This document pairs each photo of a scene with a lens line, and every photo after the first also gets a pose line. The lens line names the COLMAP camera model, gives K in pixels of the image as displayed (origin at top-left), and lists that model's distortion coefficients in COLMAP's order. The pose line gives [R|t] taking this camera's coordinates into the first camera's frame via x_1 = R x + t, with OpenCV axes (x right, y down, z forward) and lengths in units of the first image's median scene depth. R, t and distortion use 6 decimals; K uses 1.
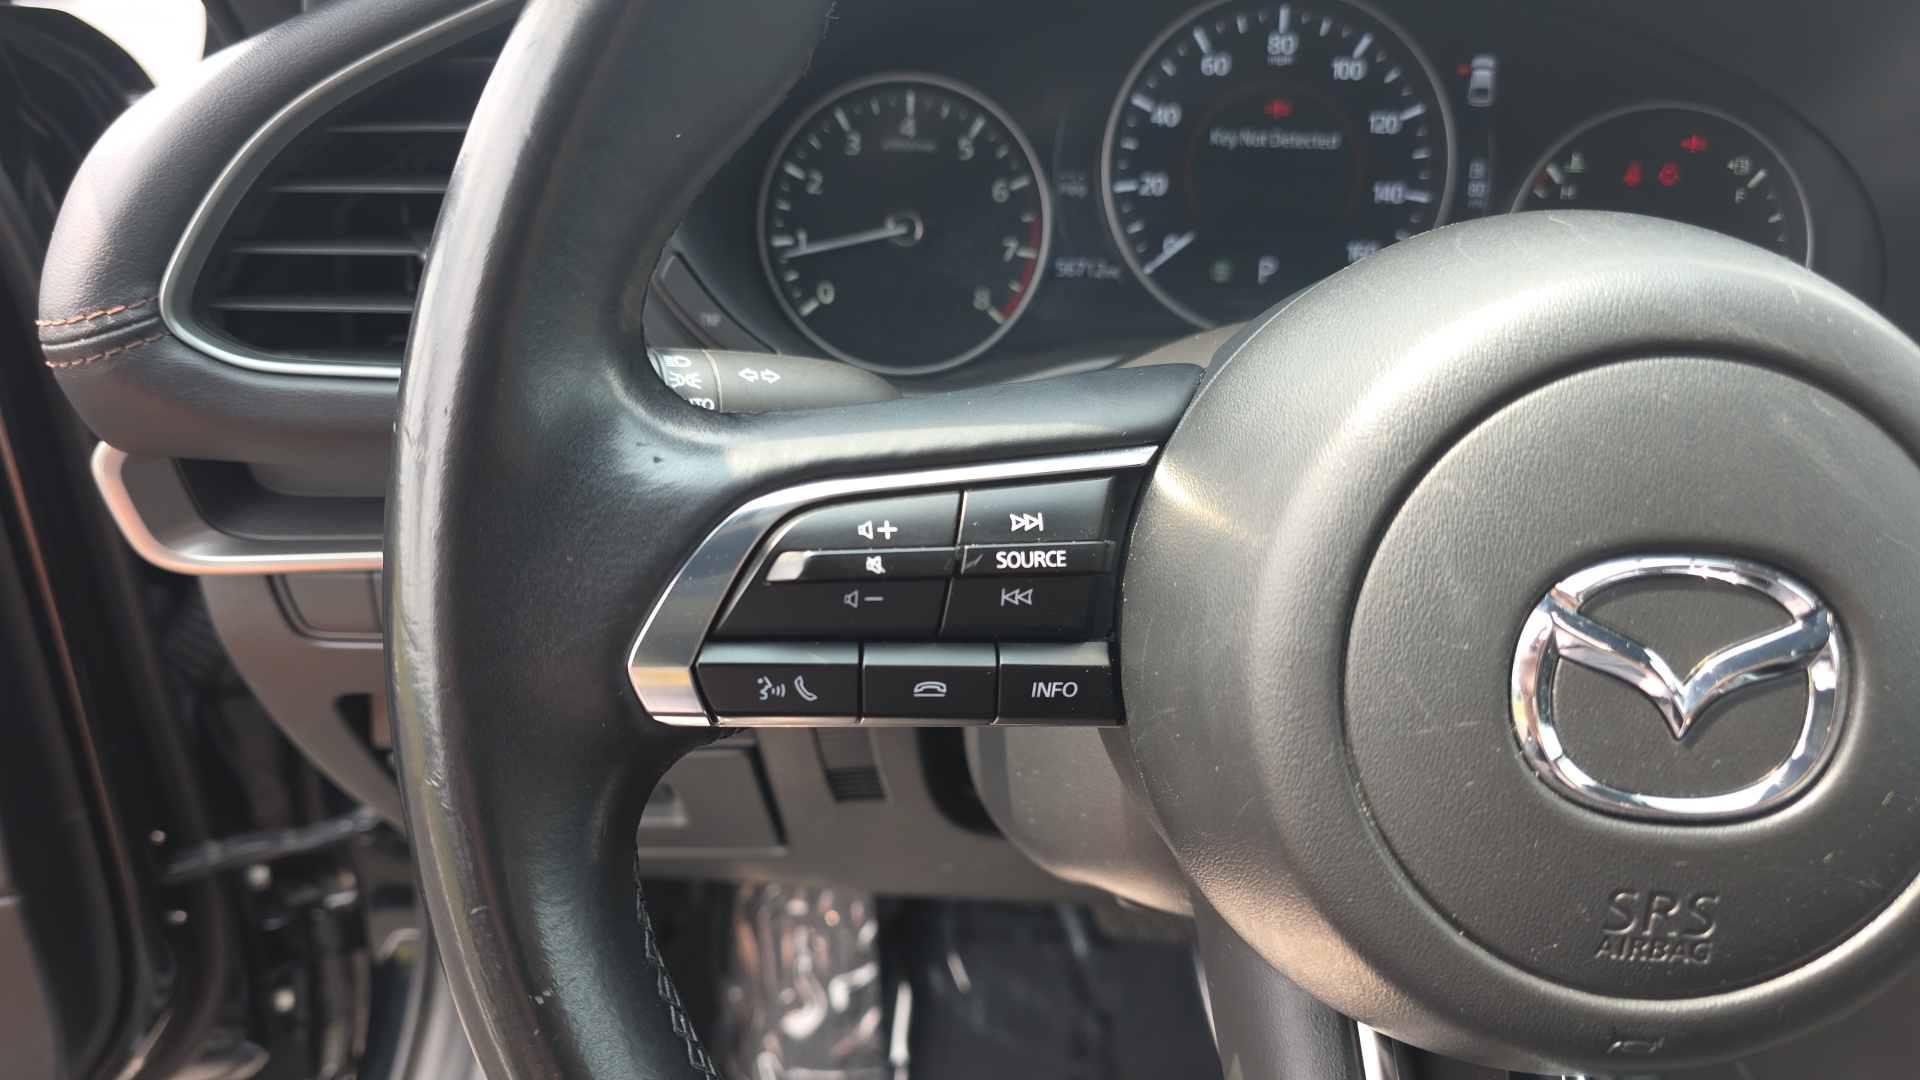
lens RADIAL K [[1344.5, 0, 961.6], [0, 1344.5, 567.6], [0, 0, 1]] dist [0.045340, -0.102555]
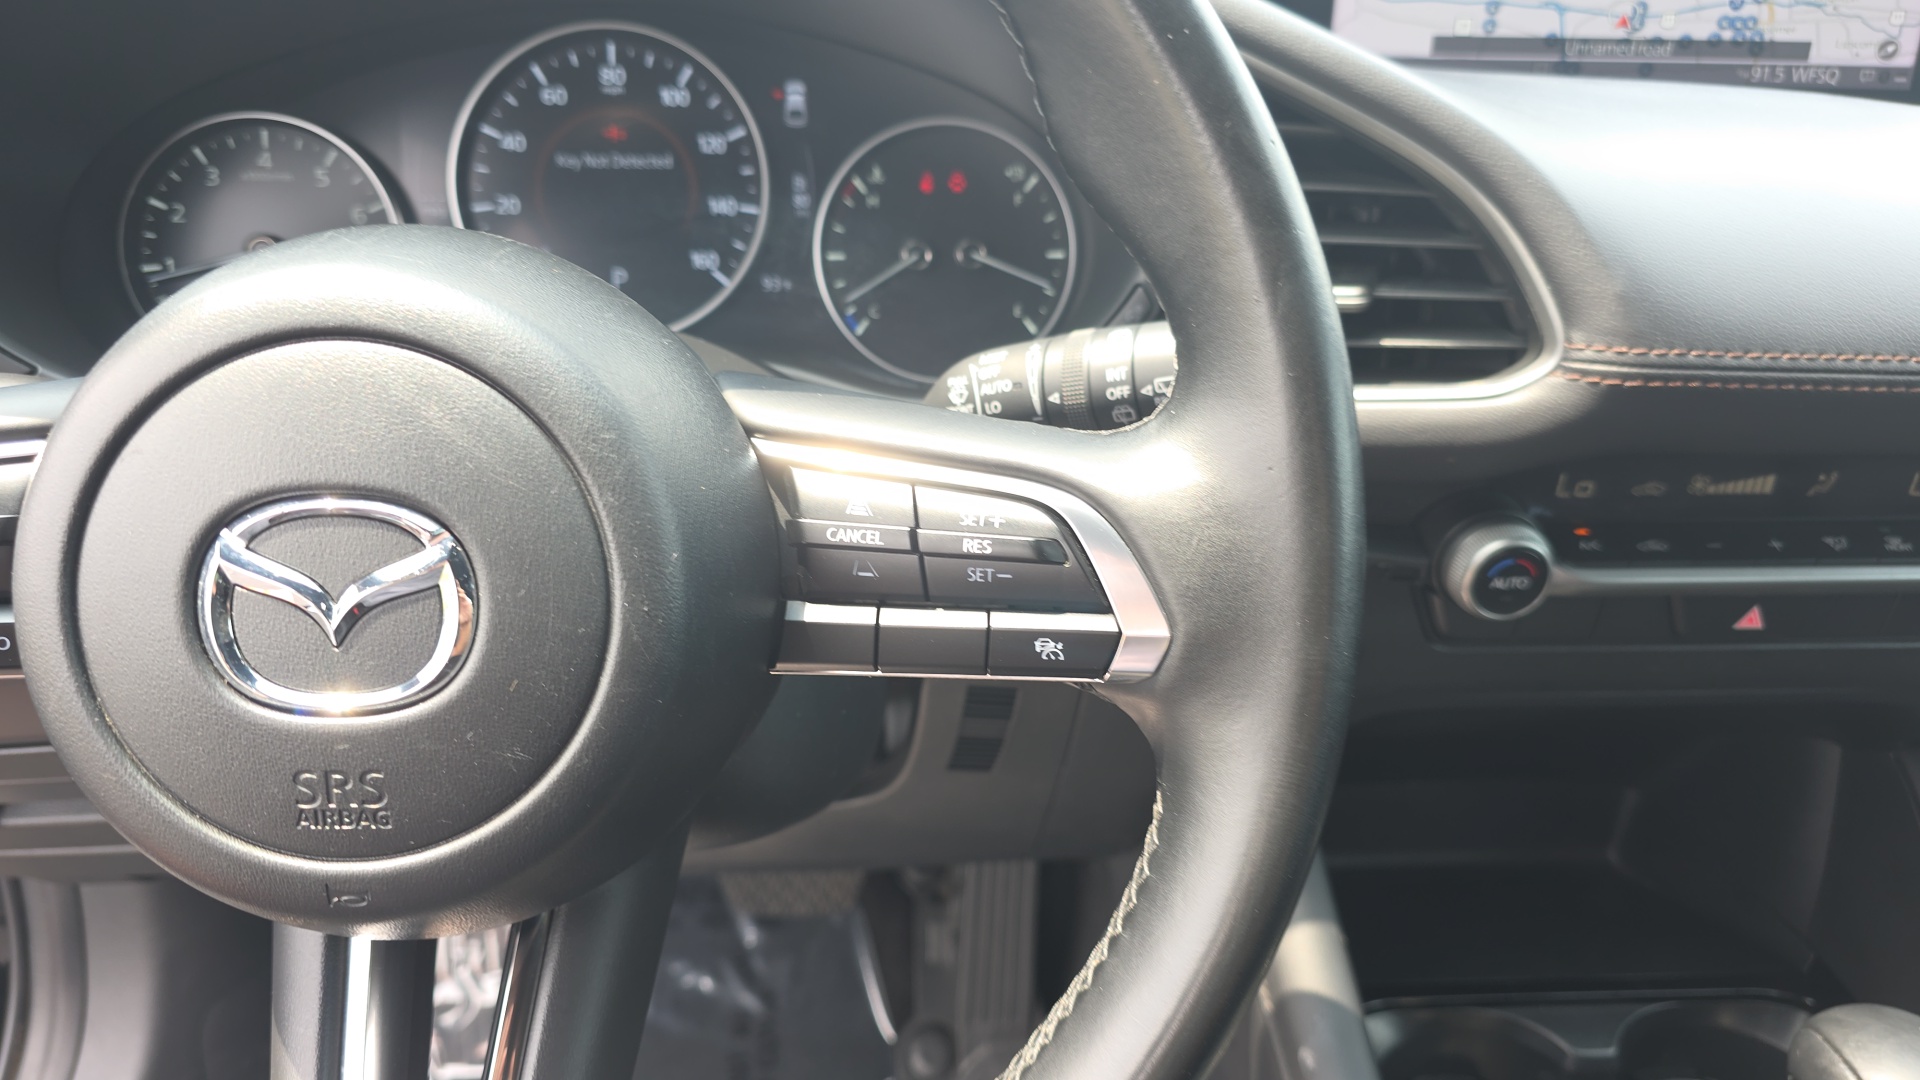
lens RADIAL K [[1357.0, 0, 960.0], [0, 1357.0, 540.0], [0, 0, 1]] dist [0.033962, -0.063269]
pose [[0.996417, -0.048437, 0.069335, 0.427373], [0.050491, 0.998327, -0.028176, 0.039146], [-0.067854, 0.031575, 0.997195, -0.123841]]
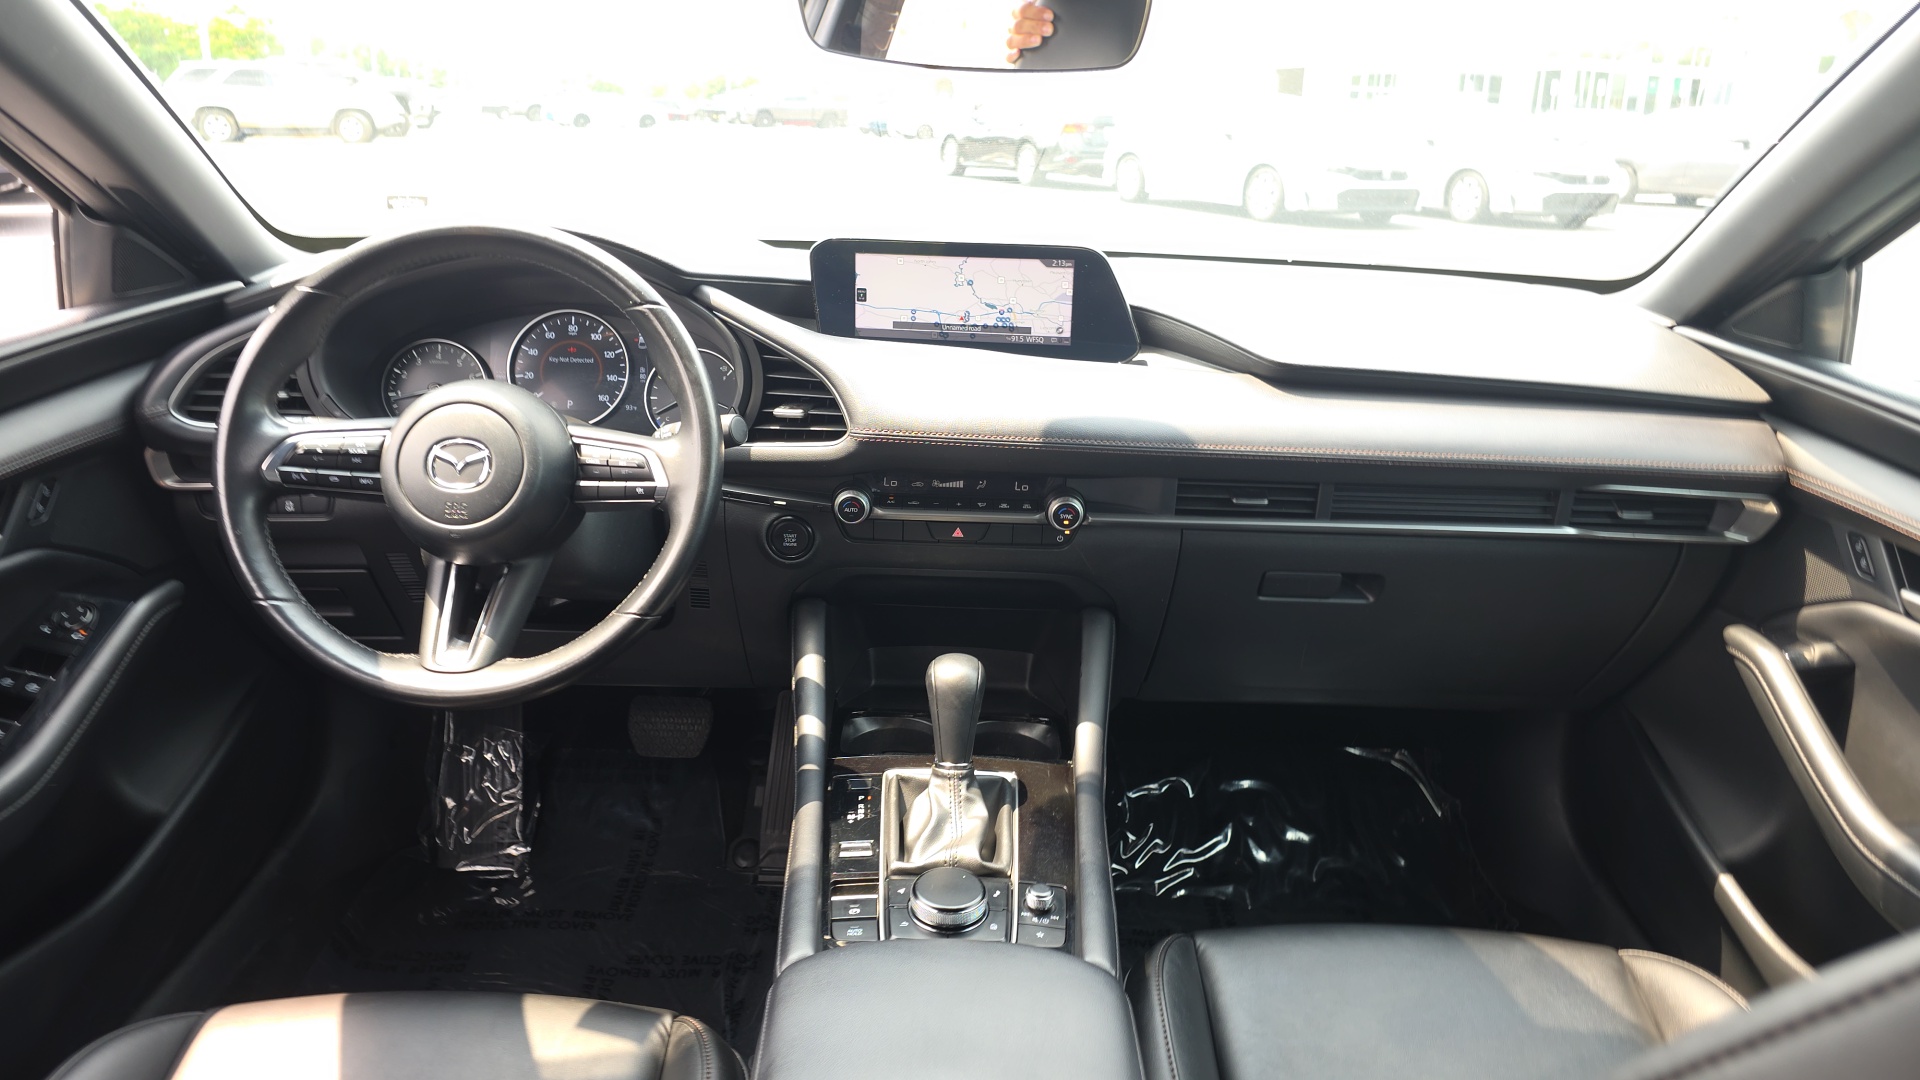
lens RADIAL K [[1280.1, 0, 944.4], [0, 1280.1, 498.3], [0, 0, 1]] dist [0.093208, -0.119456]
pose [[0.999719, -0.006956, 0.022683, 0.975454], [0.011034, 0.982686, -0.184951, 0.497028], [-0.021004, 0.185150, 0.982486, -1.687993]]
